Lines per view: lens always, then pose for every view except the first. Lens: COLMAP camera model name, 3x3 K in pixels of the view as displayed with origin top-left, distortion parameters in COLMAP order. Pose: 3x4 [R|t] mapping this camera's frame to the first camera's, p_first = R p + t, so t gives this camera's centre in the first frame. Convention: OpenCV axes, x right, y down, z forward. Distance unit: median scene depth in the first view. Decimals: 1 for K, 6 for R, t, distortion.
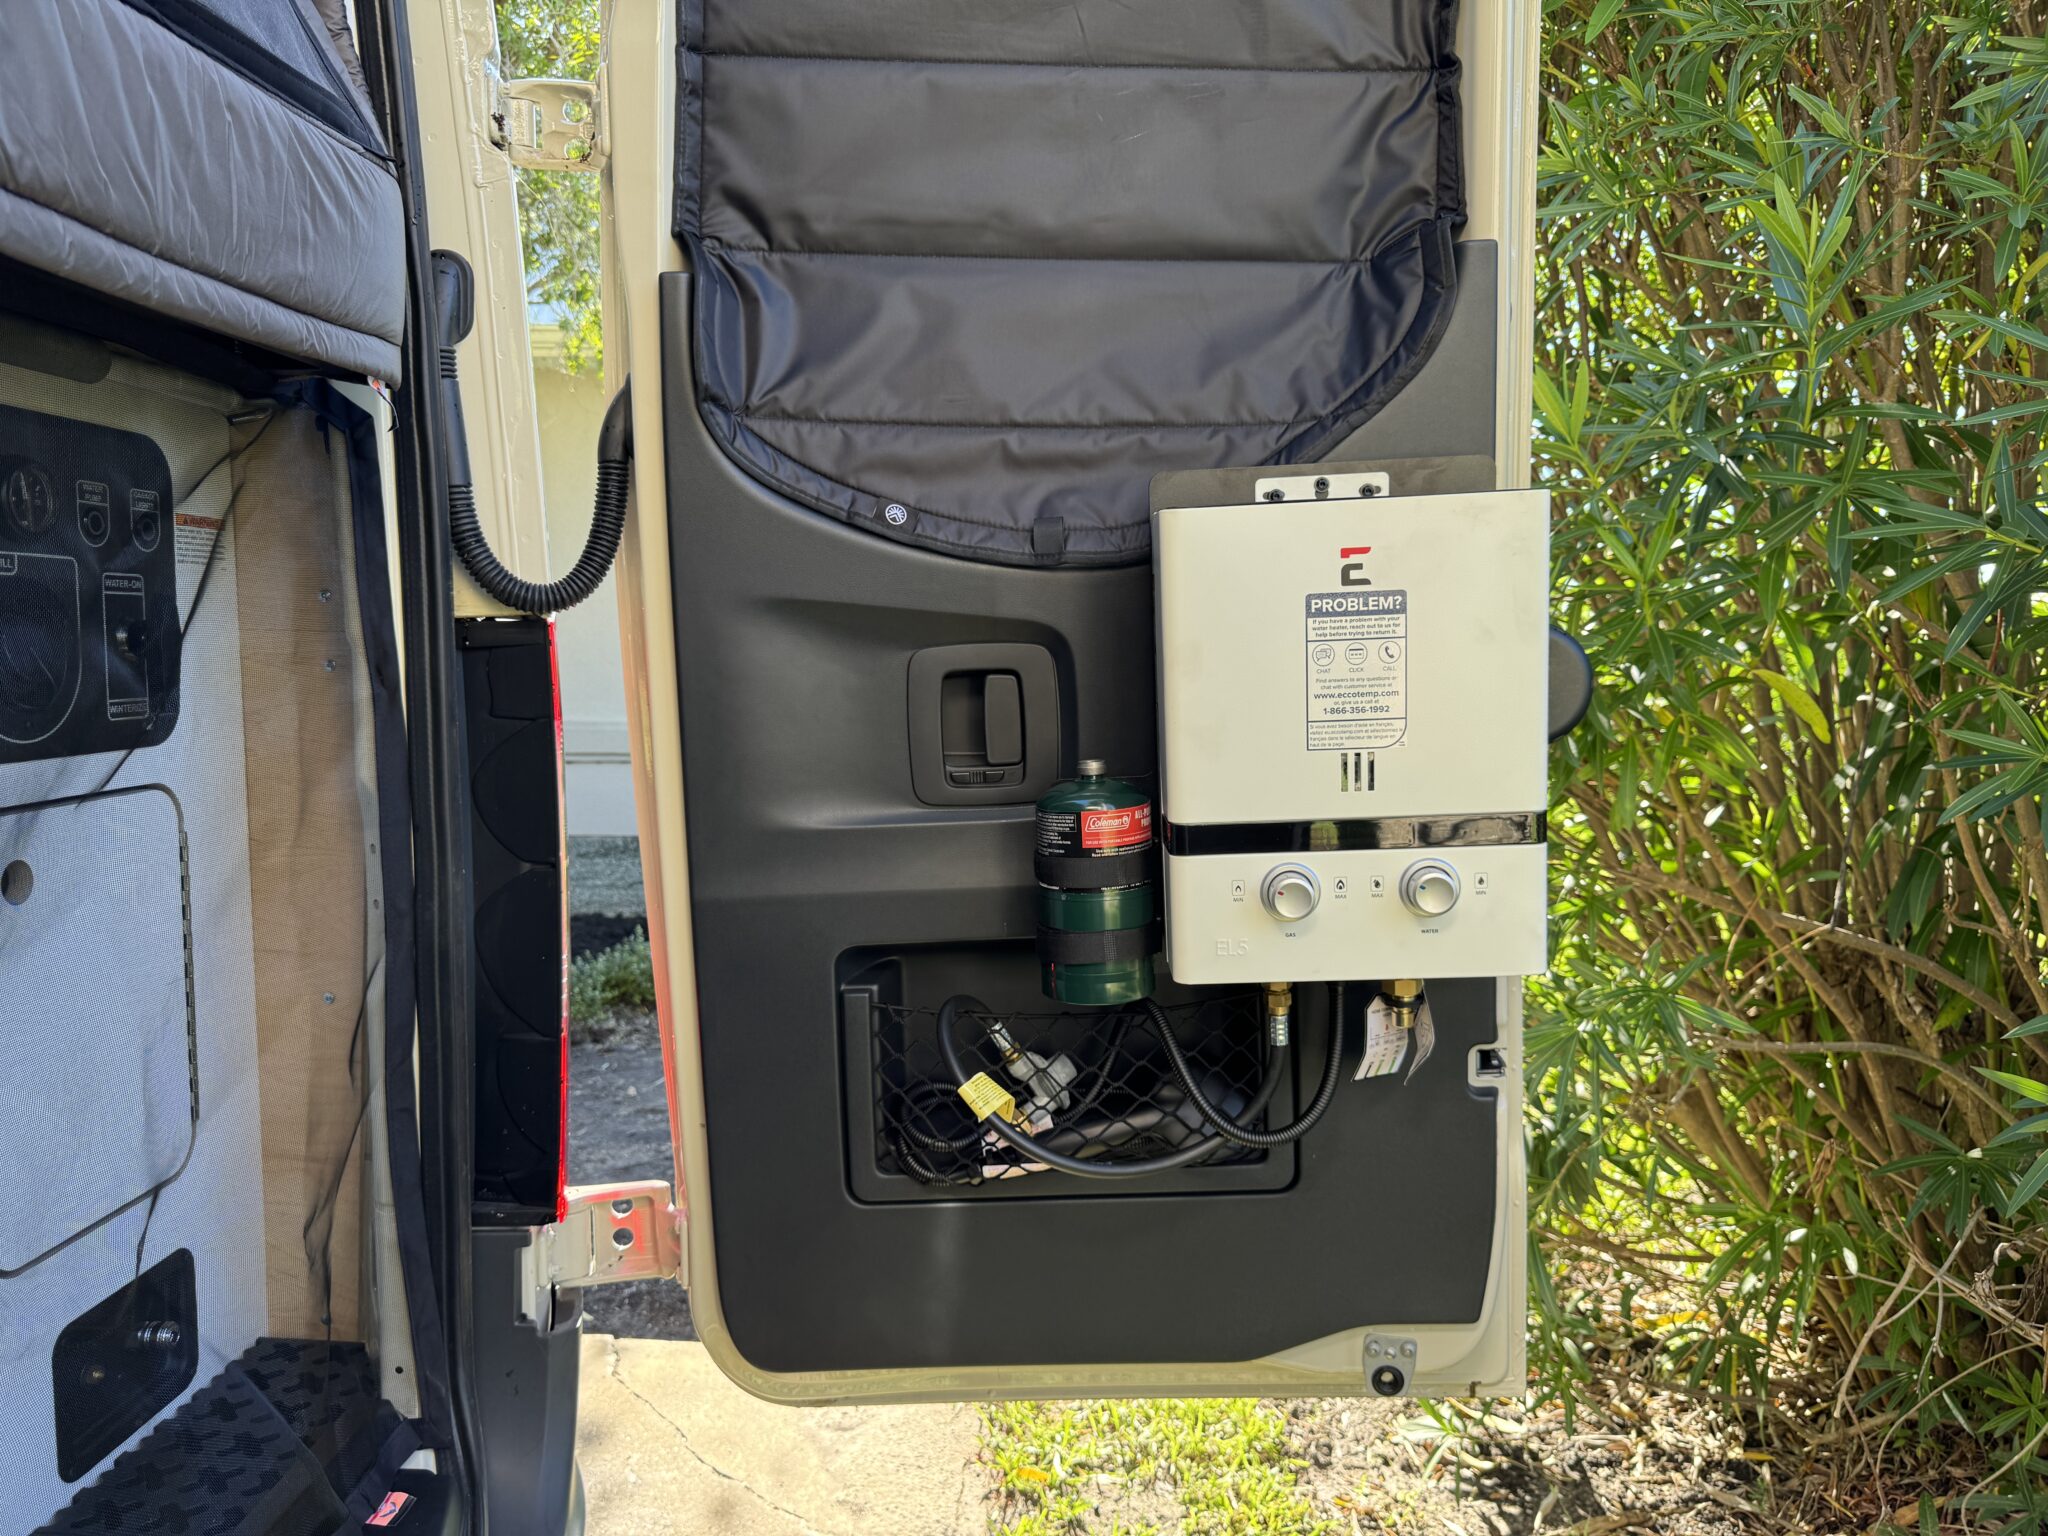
lens RADIAL K [[1455.2, 0, 1021.7], [0, 1455.2, 785.0], [0, 0, 1]] dist [0.002270, -0.006963]
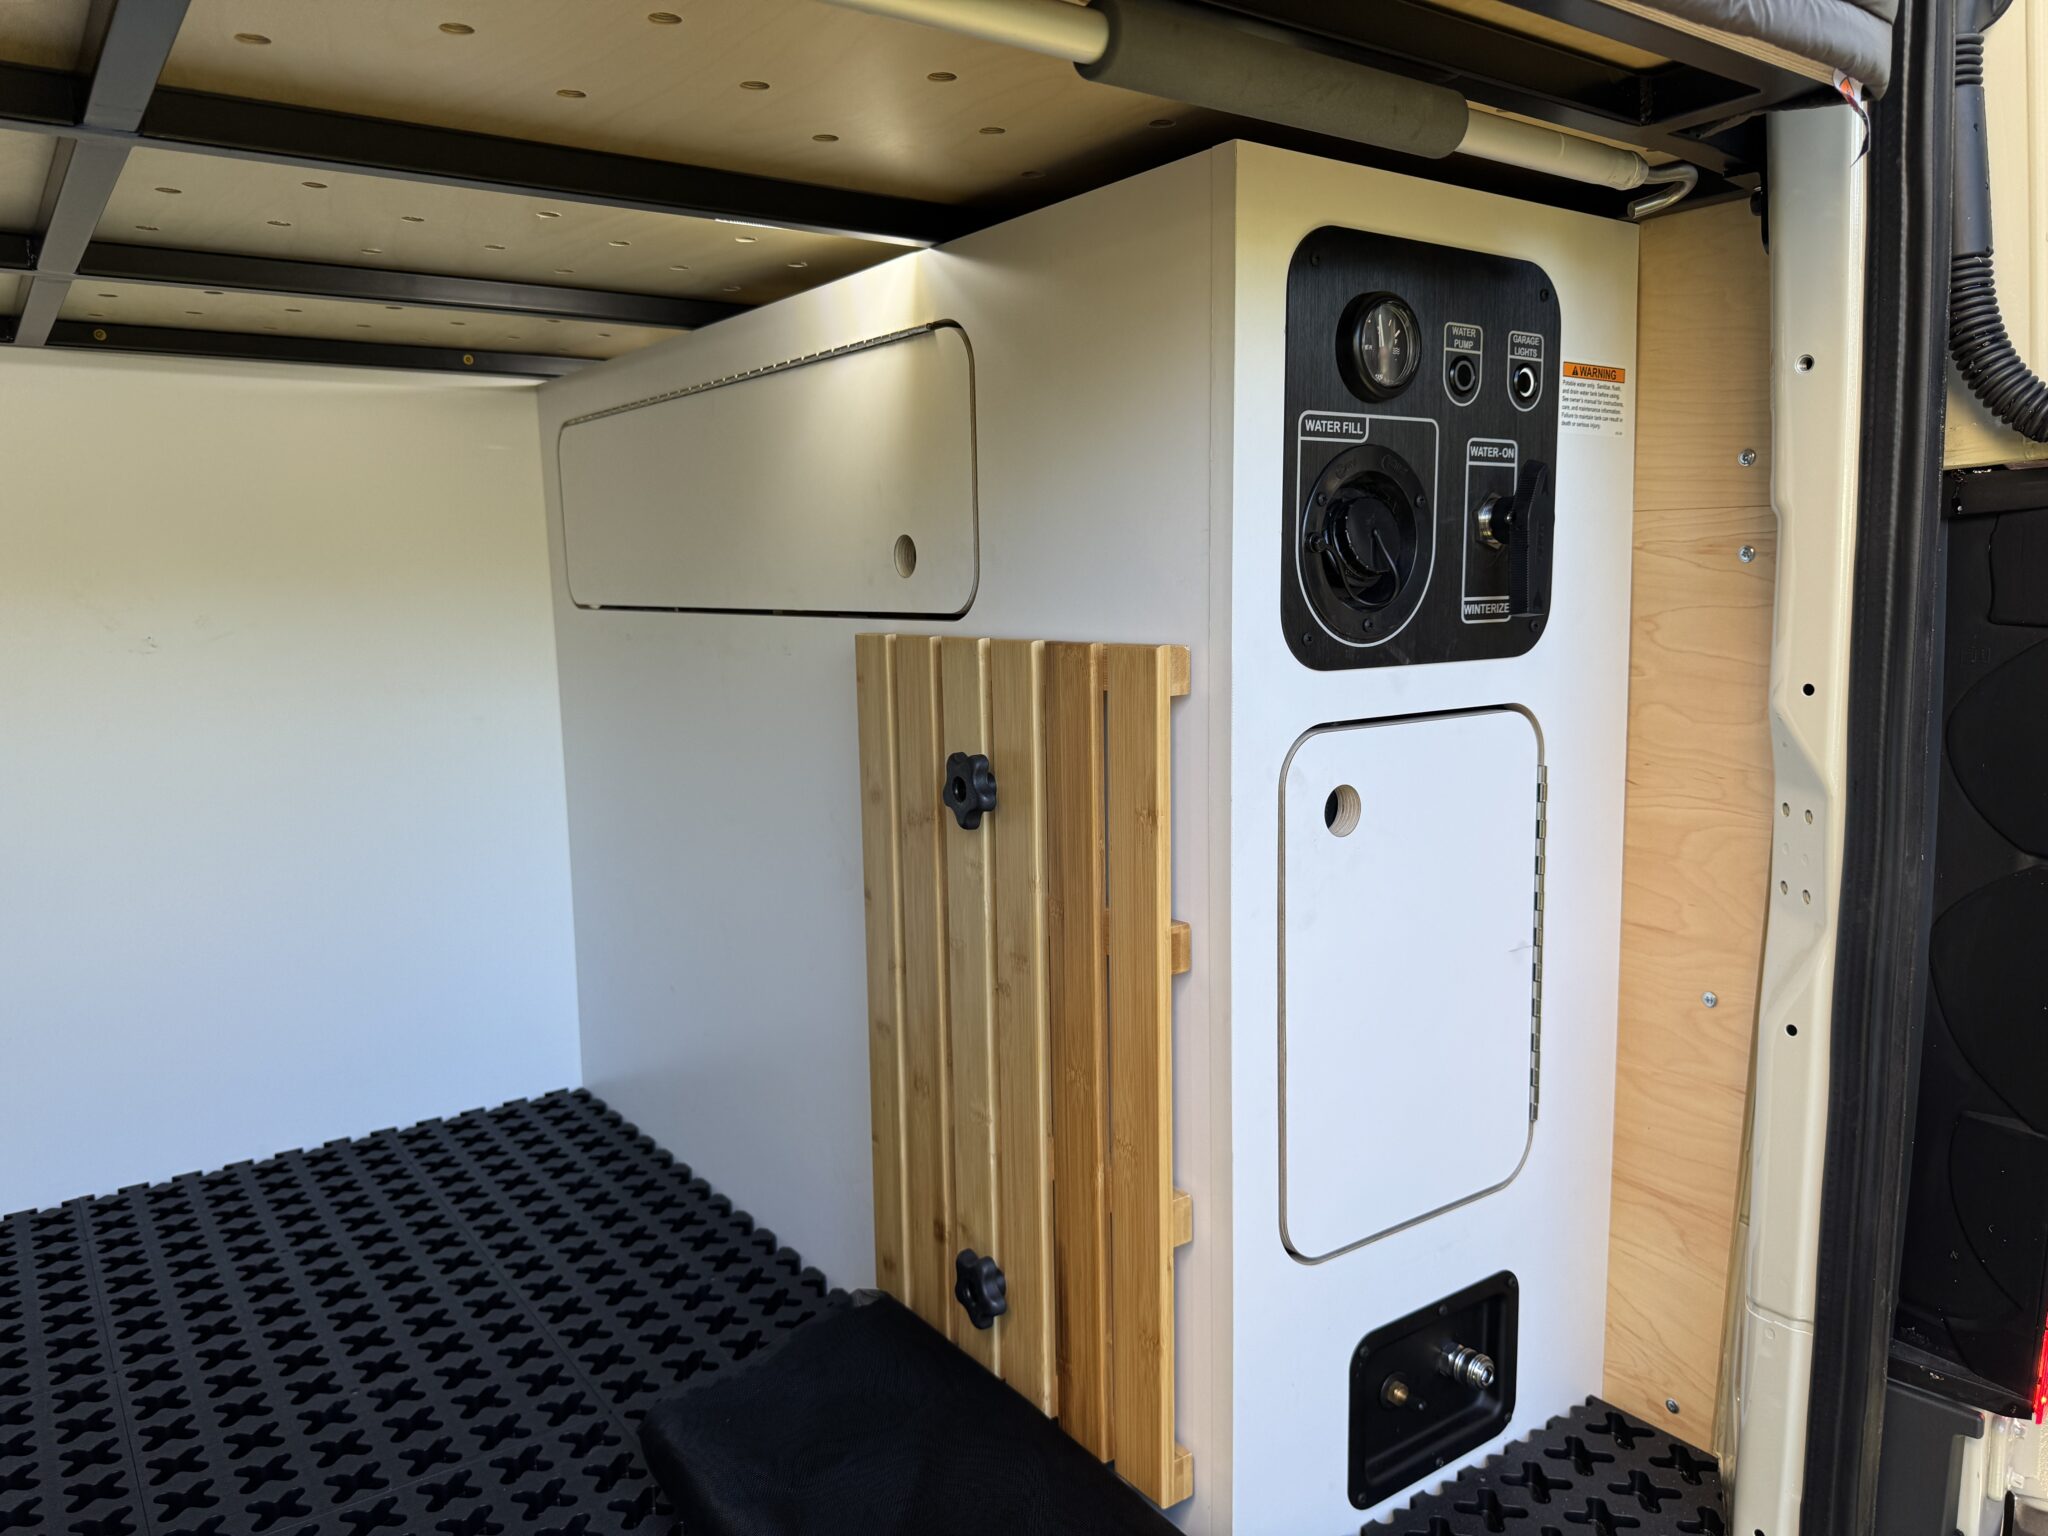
lens RADIAL K [[1455.2, 0, 1021.7], [0, 1455.2, 785.0], [0, 0, 1]] dist [0.002270, -0.006963]
pose [[0.610366, 0.083396, -0.787717, -0.120669], [-0.049448, 0.996514, 0.067187, 0.003055], [0.790575, -0.002057, 0.612362, 0.284233]]
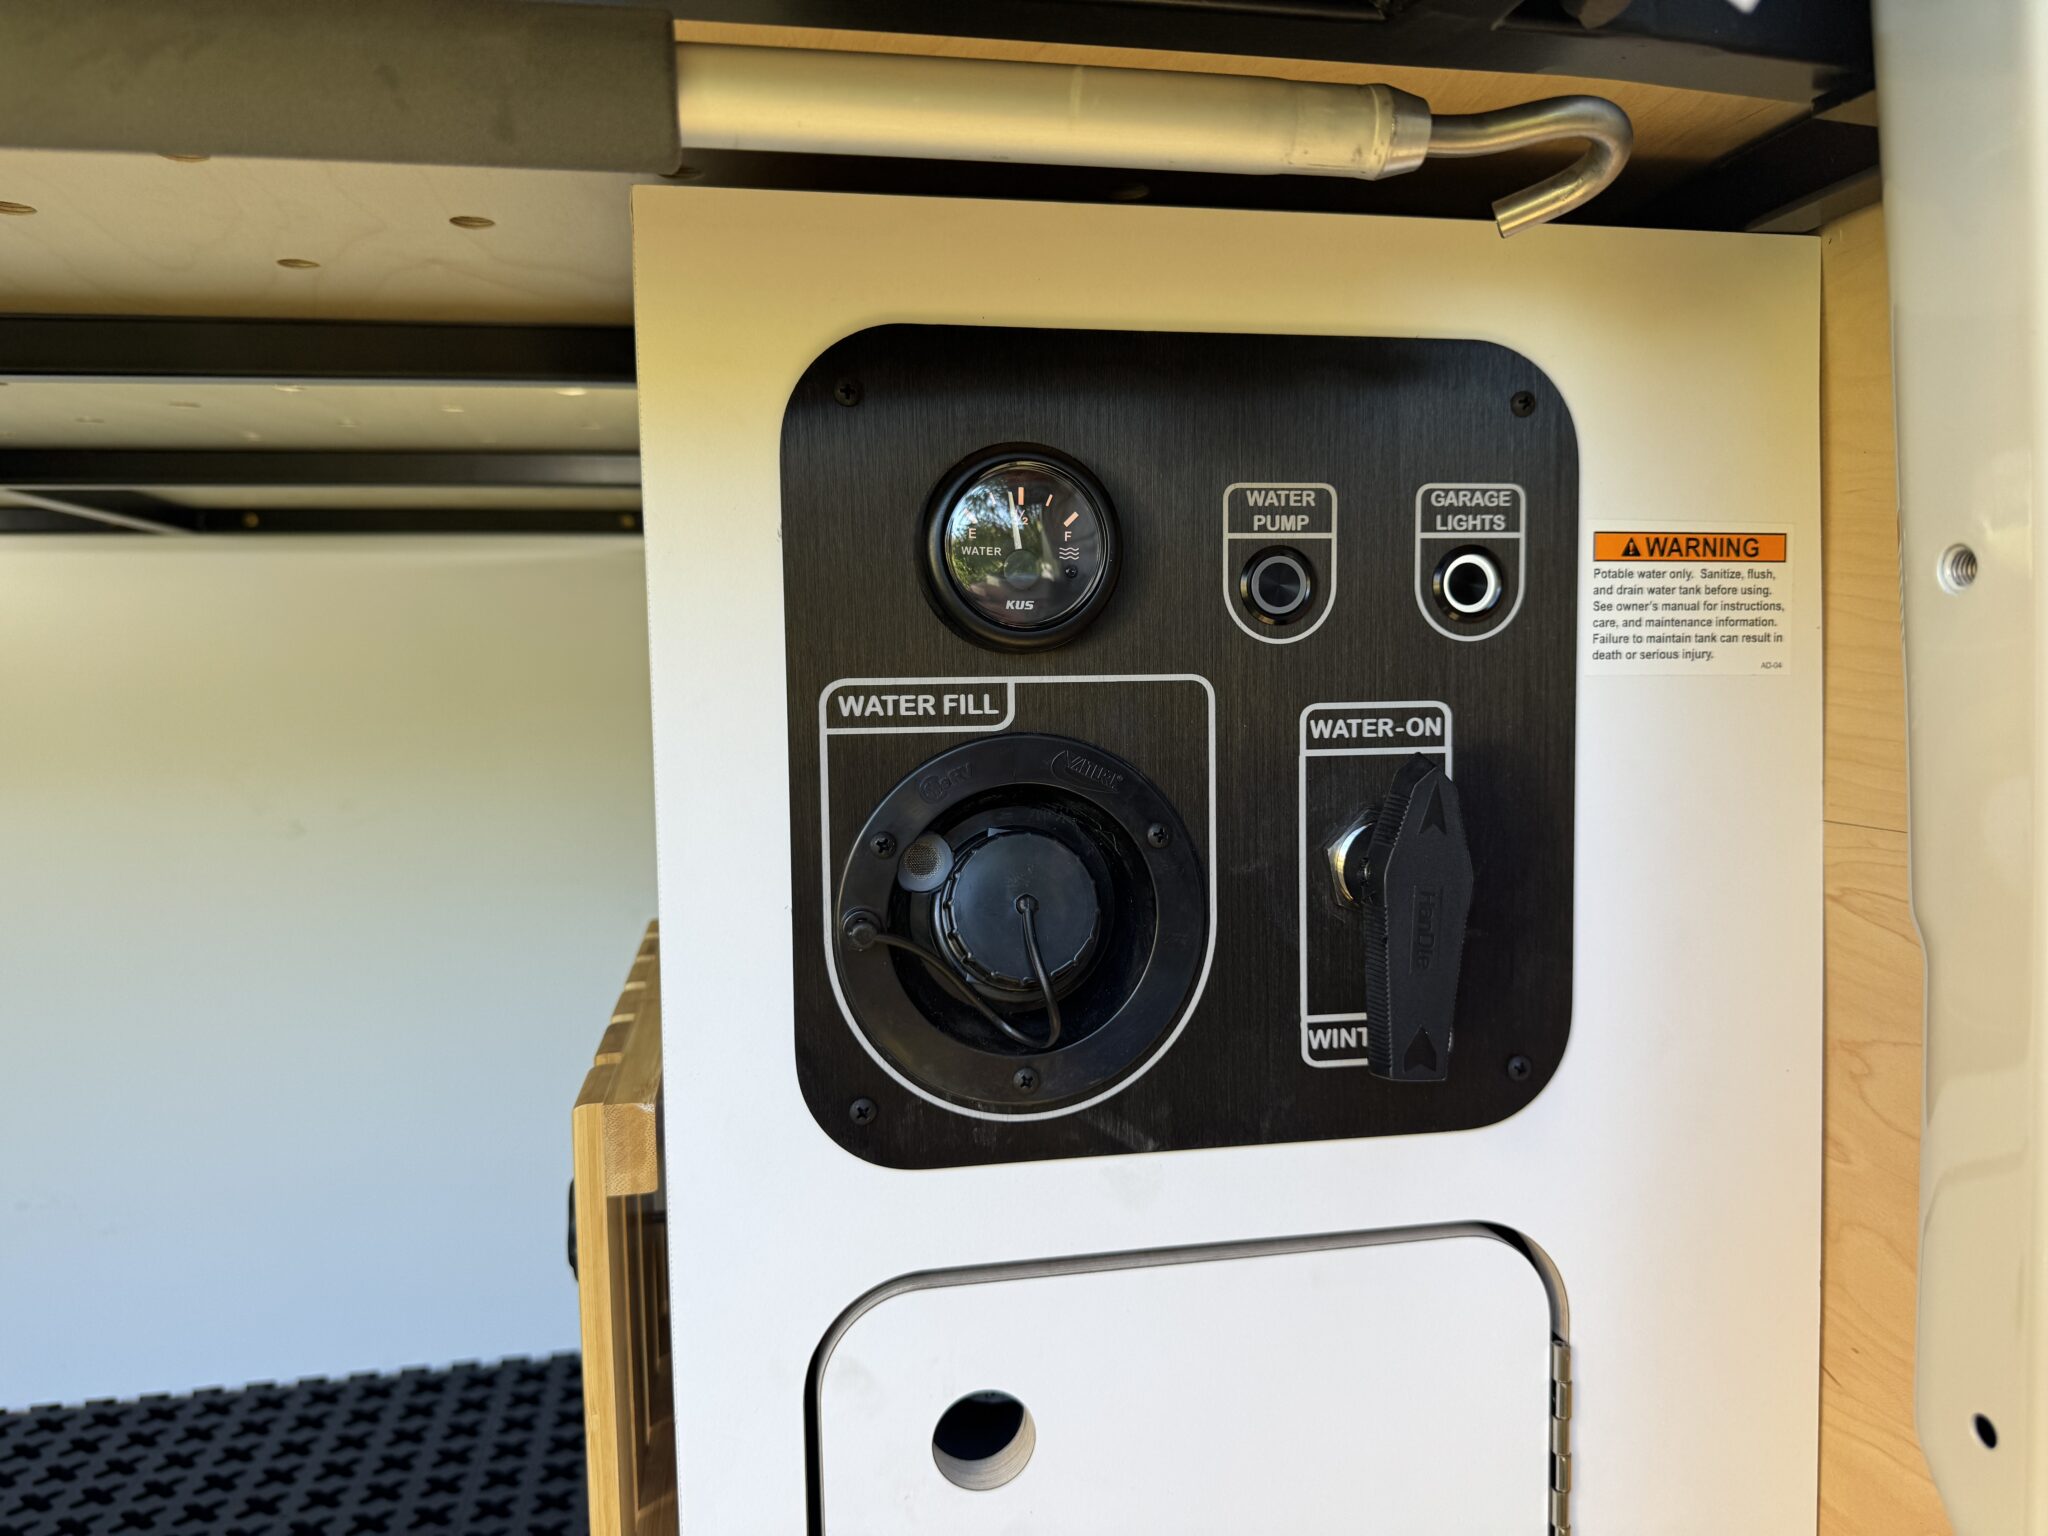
lens RADIAL K [[1462.3, 0, 1024.0], [0, 1462.3, 768.0], [0, 0, 1]] dist [0.083209, -0.145986]
pose [[0.235949, 0.037662, -0.971035, -0.233431], [-0.077998, 0.996759, 0.019708, -0.119789], [0.968630, 0.071089, 0.238122, 0.760573]]
